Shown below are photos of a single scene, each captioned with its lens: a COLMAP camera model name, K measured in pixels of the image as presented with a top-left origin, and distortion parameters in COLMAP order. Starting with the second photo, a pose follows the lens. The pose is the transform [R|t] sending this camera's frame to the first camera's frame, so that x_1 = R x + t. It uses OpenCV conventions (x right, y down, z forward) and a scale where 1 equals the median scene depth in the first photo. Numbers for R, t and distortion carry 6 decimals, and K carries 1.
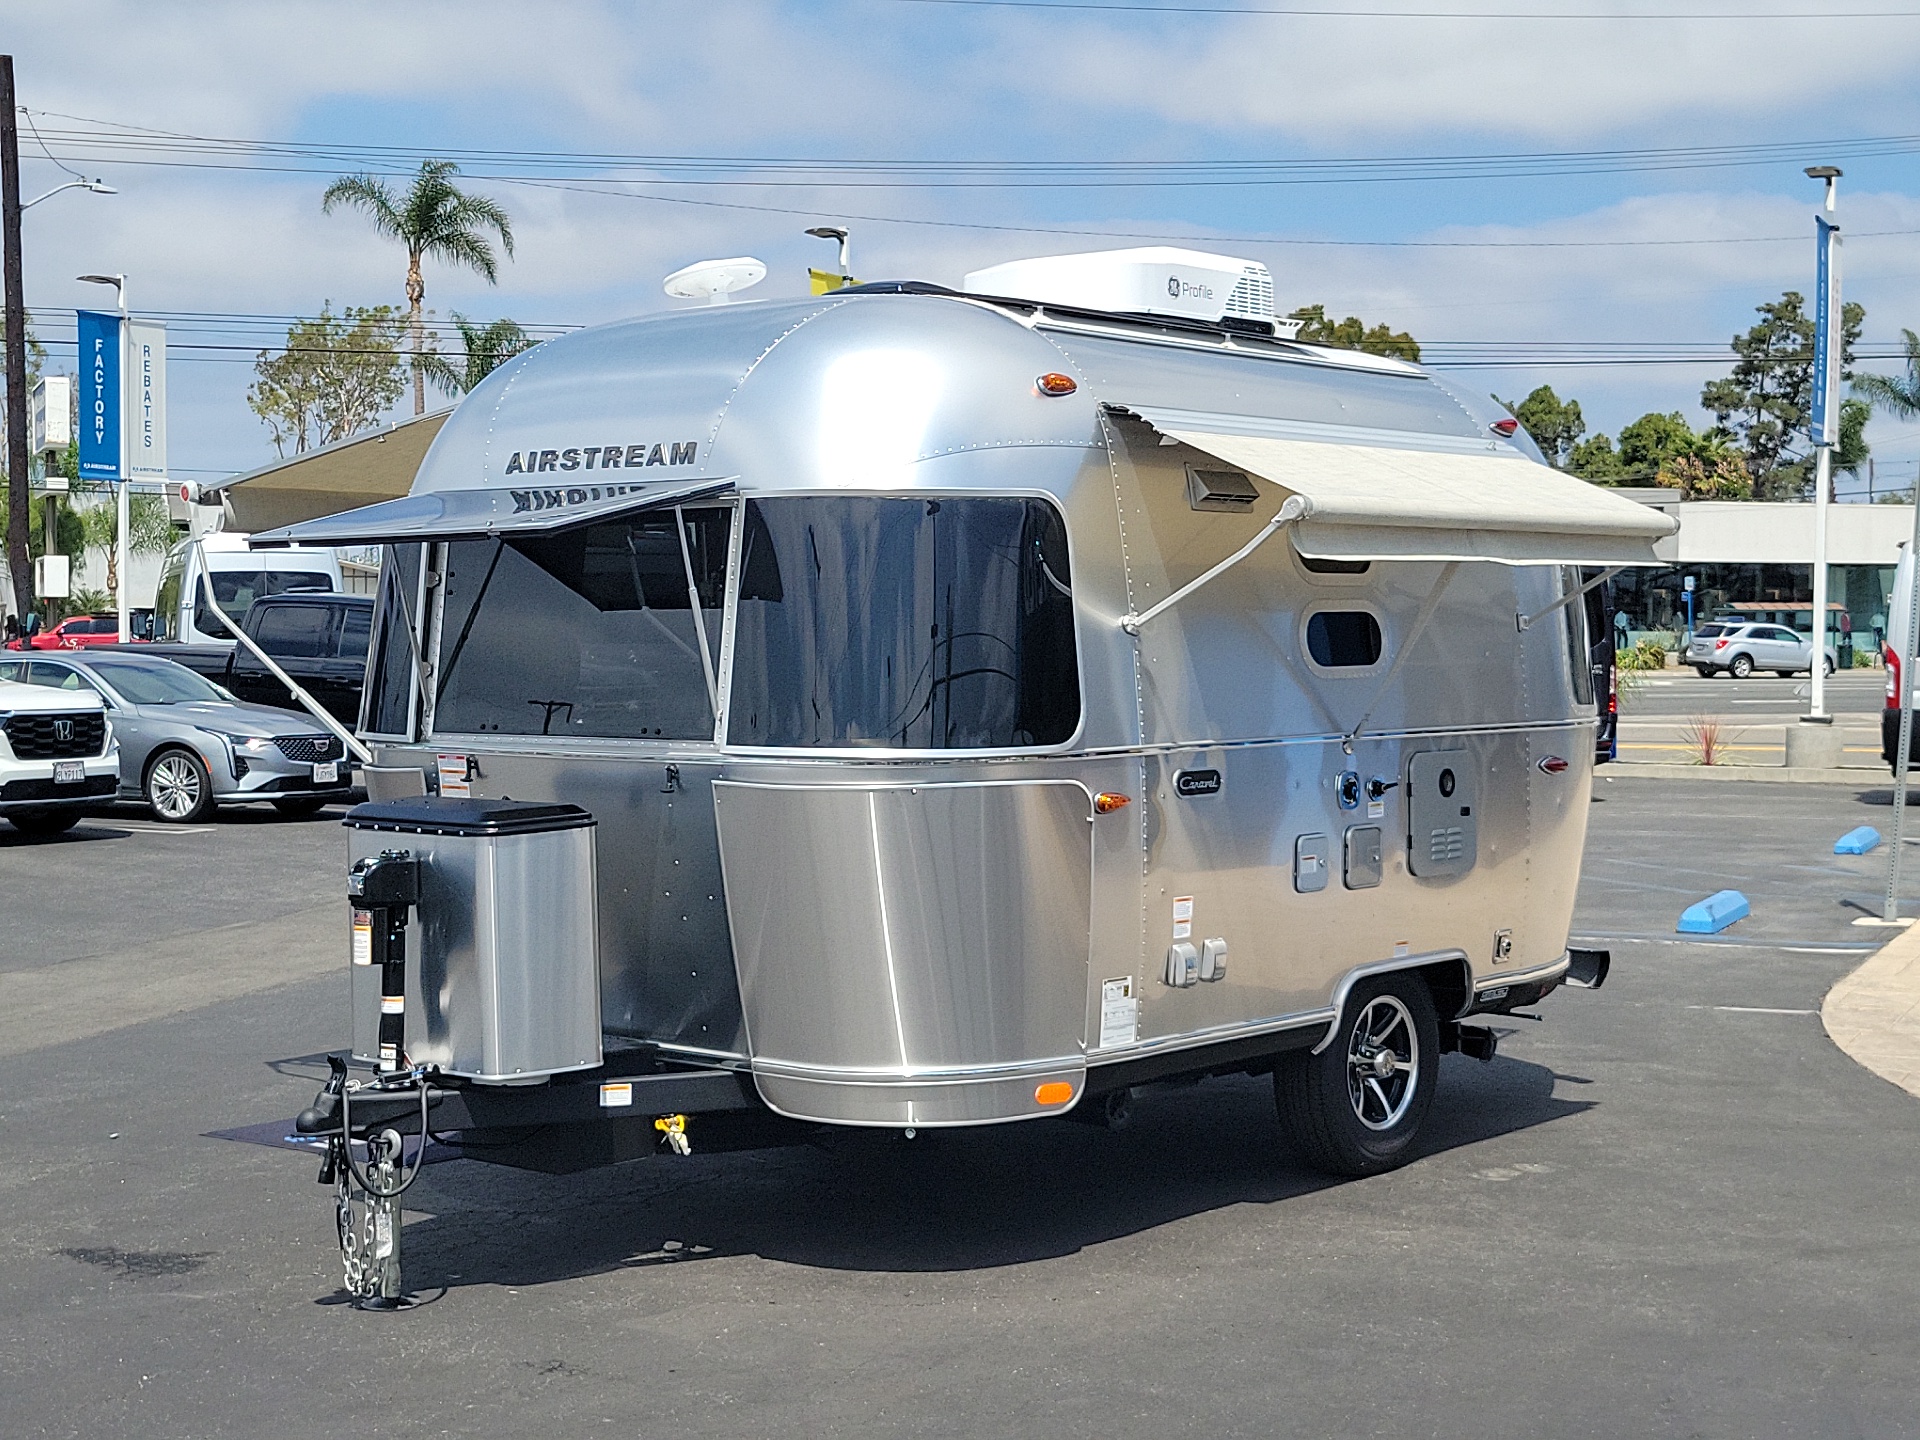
lens RADIAL K [[1629.1, 0, 960.0], [0, 1629.1, 720.0], [0, 0, 1]] dist [0.036404, -0.004227]
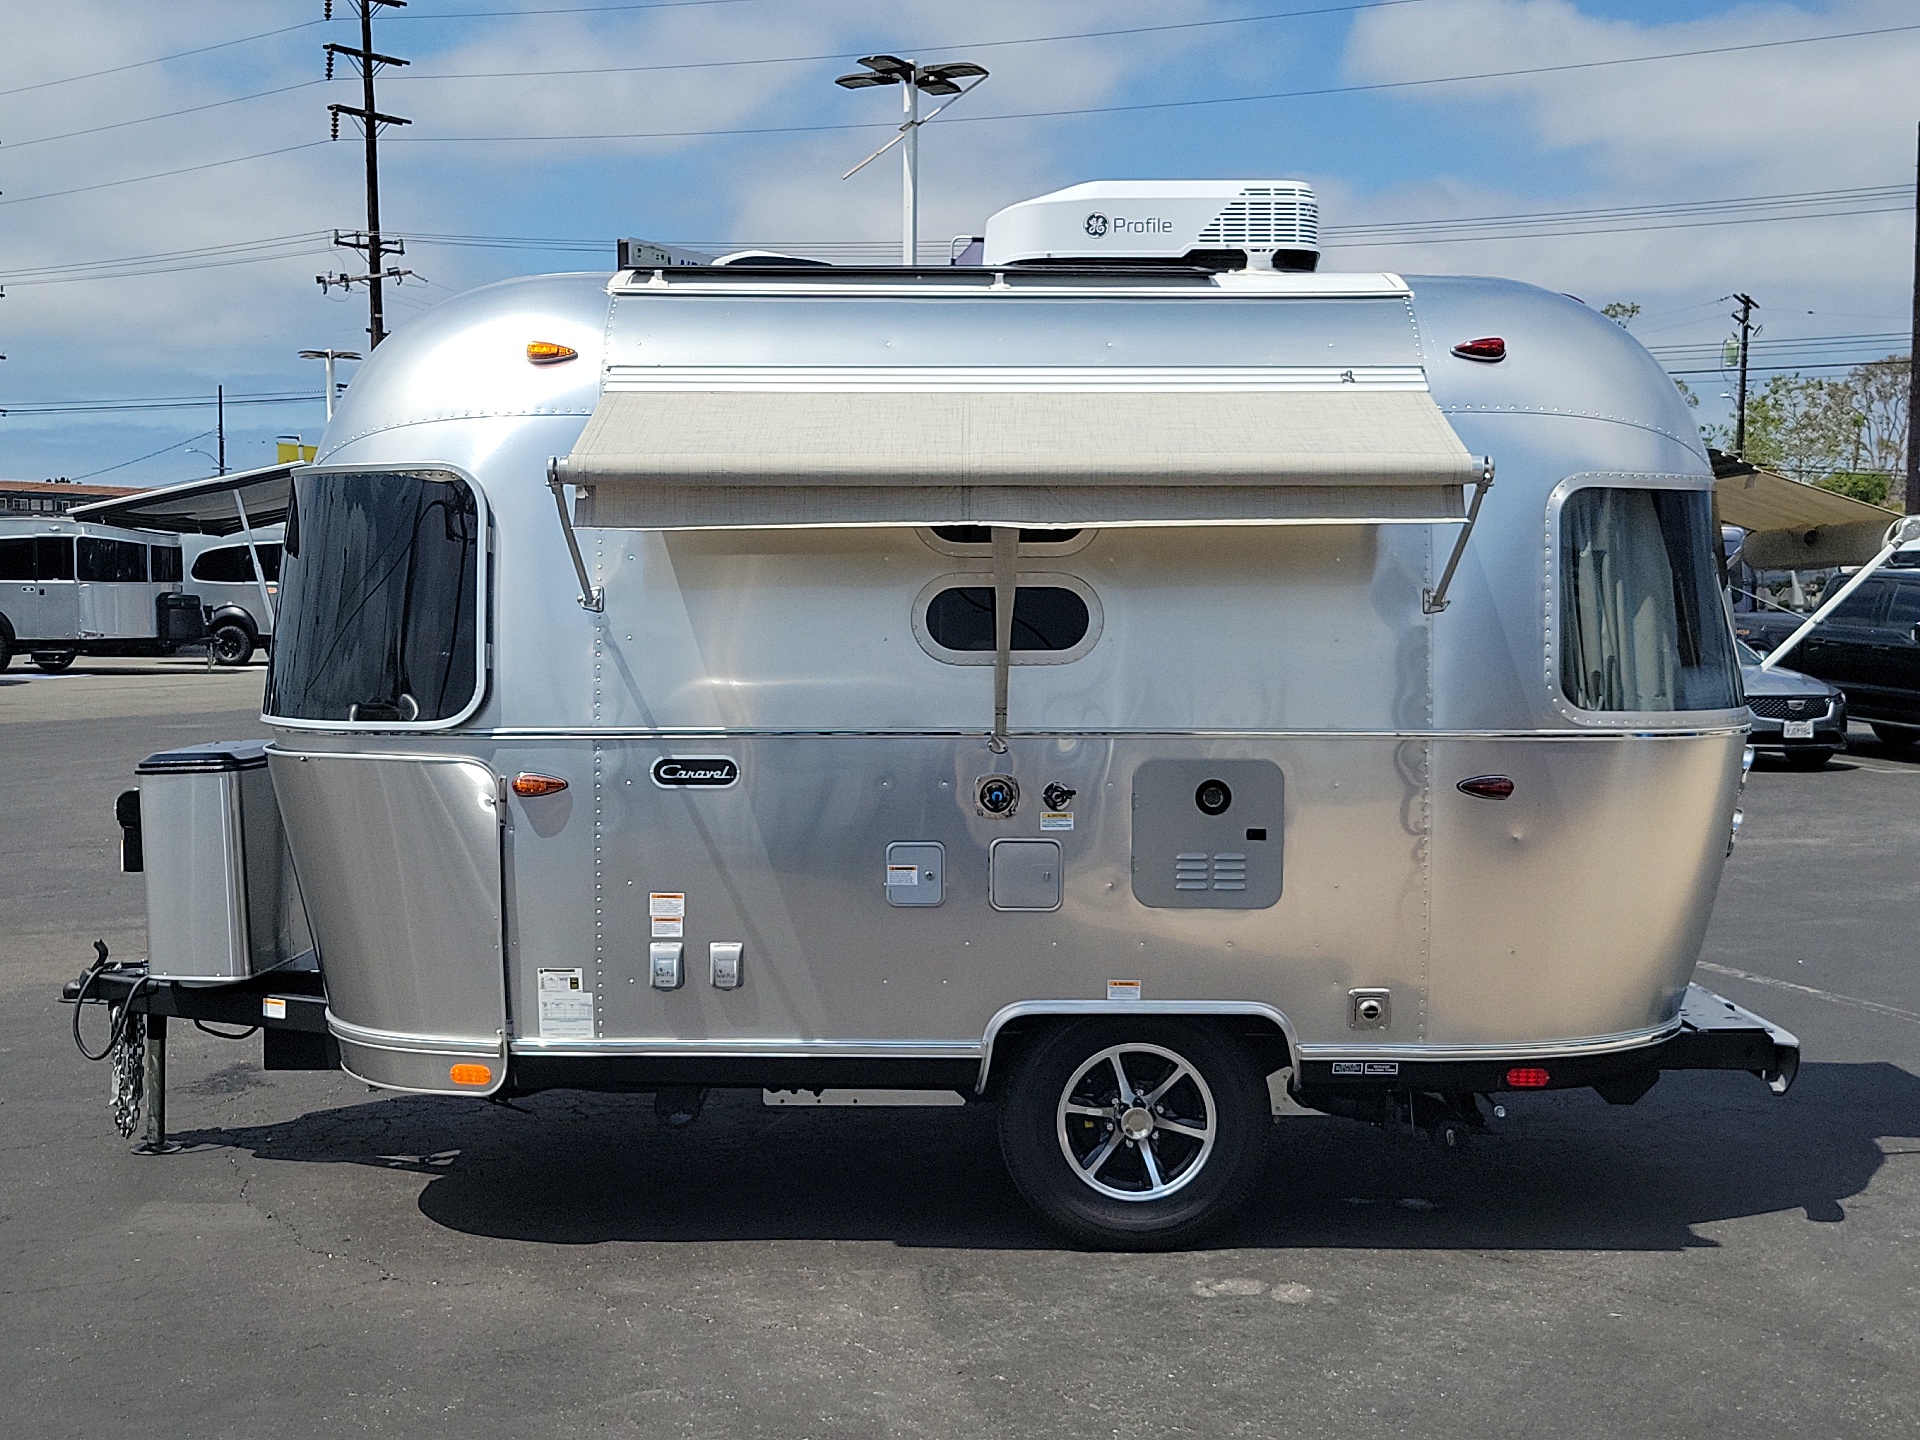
lens RADIAL K [[1472.6, 0, 960.0], [0, 1472.6, 720.0], [0, 0, 1]] dist [0.039251, -0.011981]
pose [[0.833398, 0.049813, -0.550424, 0.613085], [-0.037422, 0.998730, 0.033723, -0.021029], [0.551405, -0.007507, 0.834204, 0.323612]]
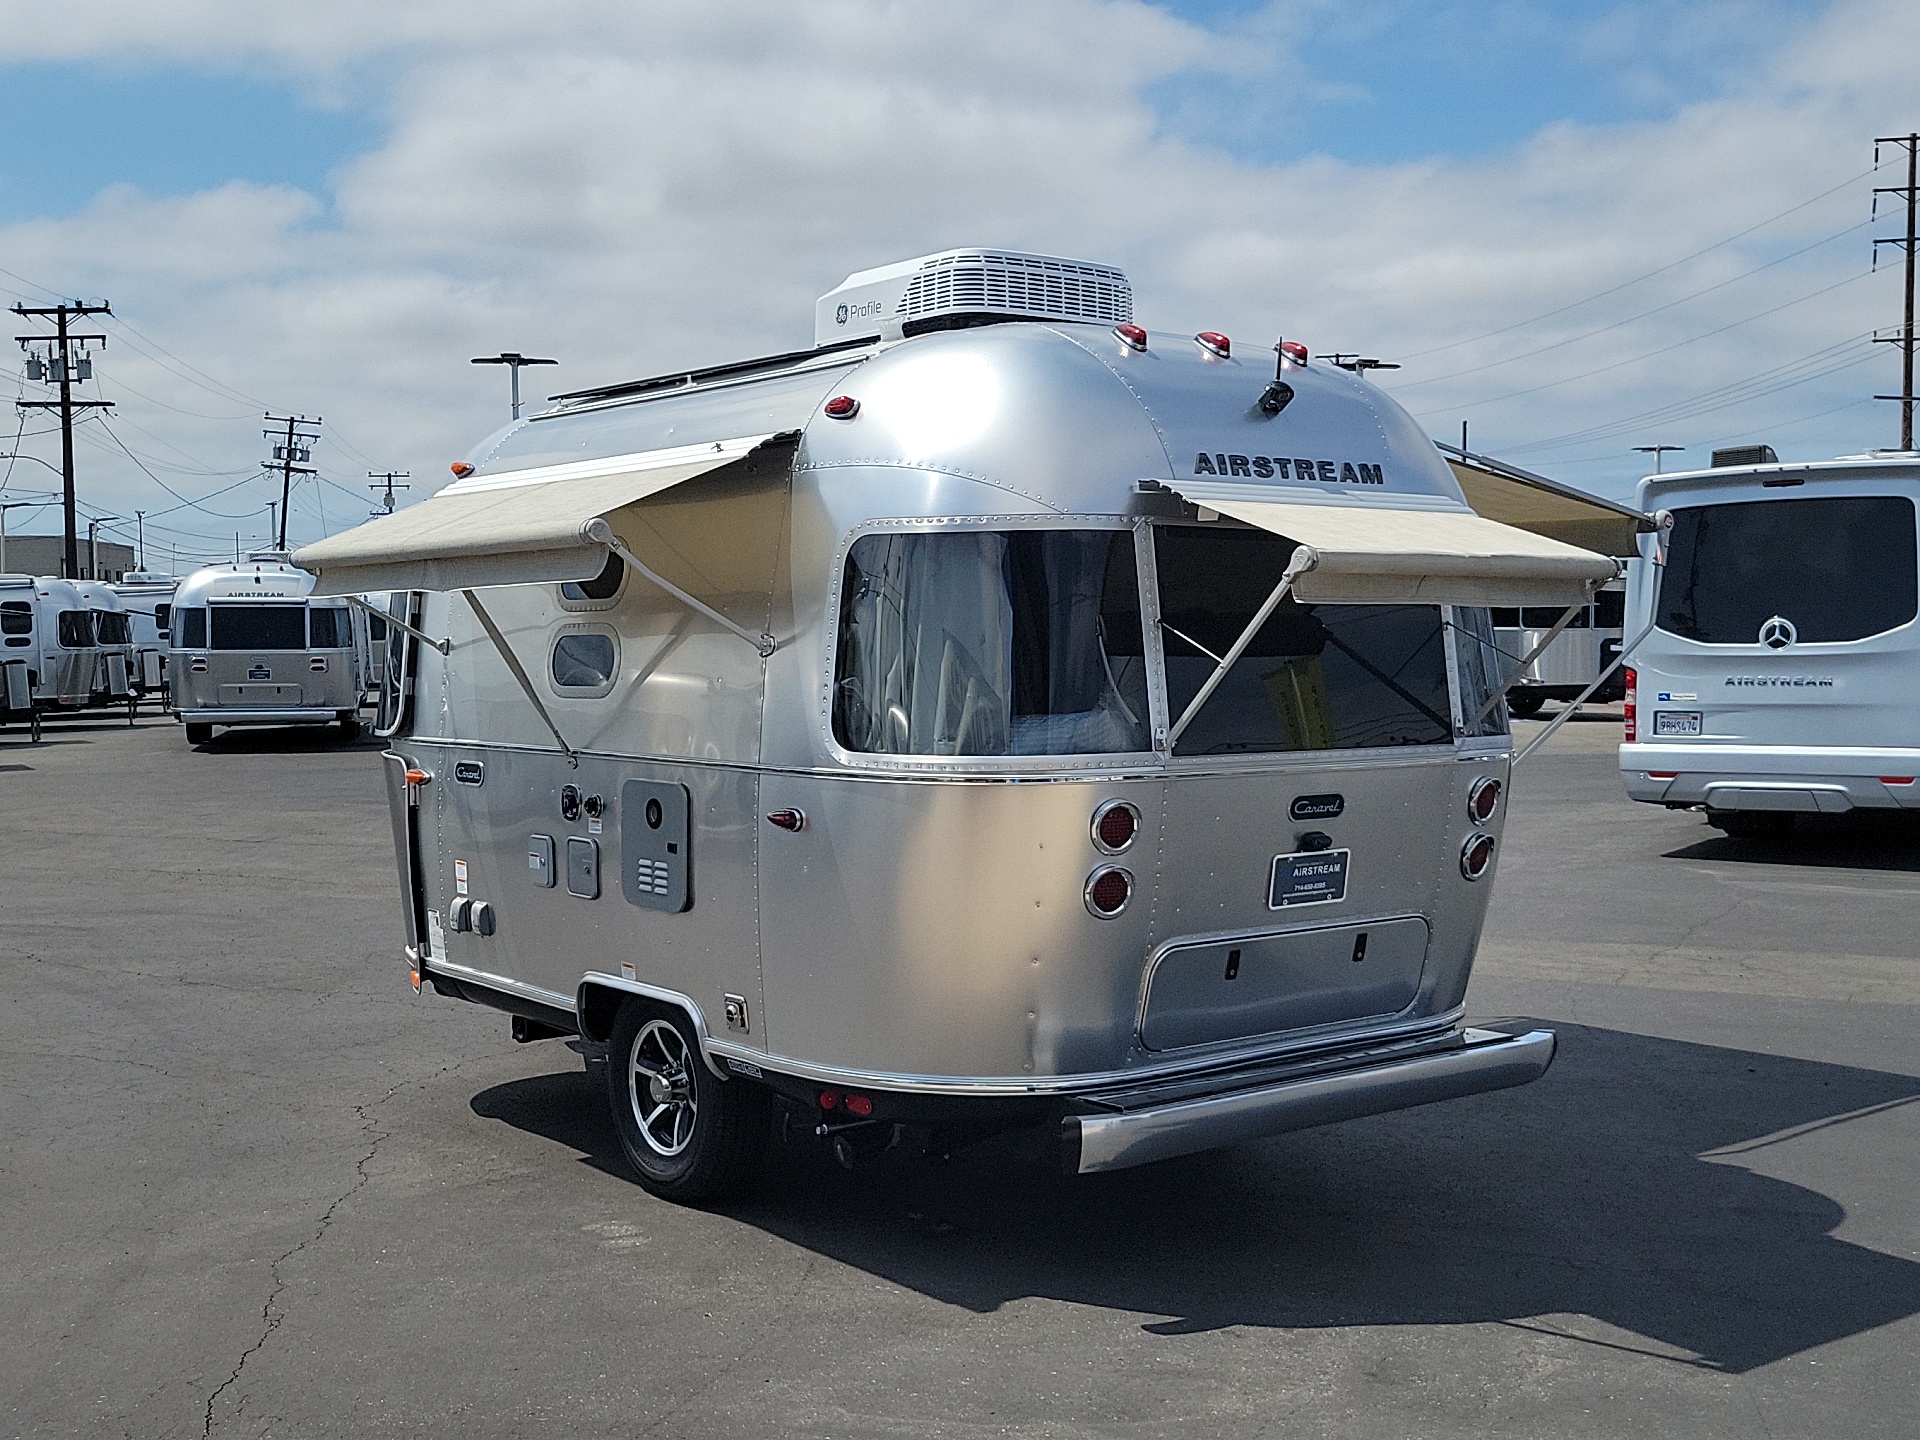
lens RADIAL K [[1431.9, 0, 1022.2], [0, 1431.9, 725.9], [0, 0, 1]] dist [0.023627, -0.002682]
pose [[0.323862, 0.055870, -0.944453, 1.198090], [-0.047956, 0.997941, 0.042590, -0.061209], [0.944888, 0.031499, 0.325874, 0.961719]]
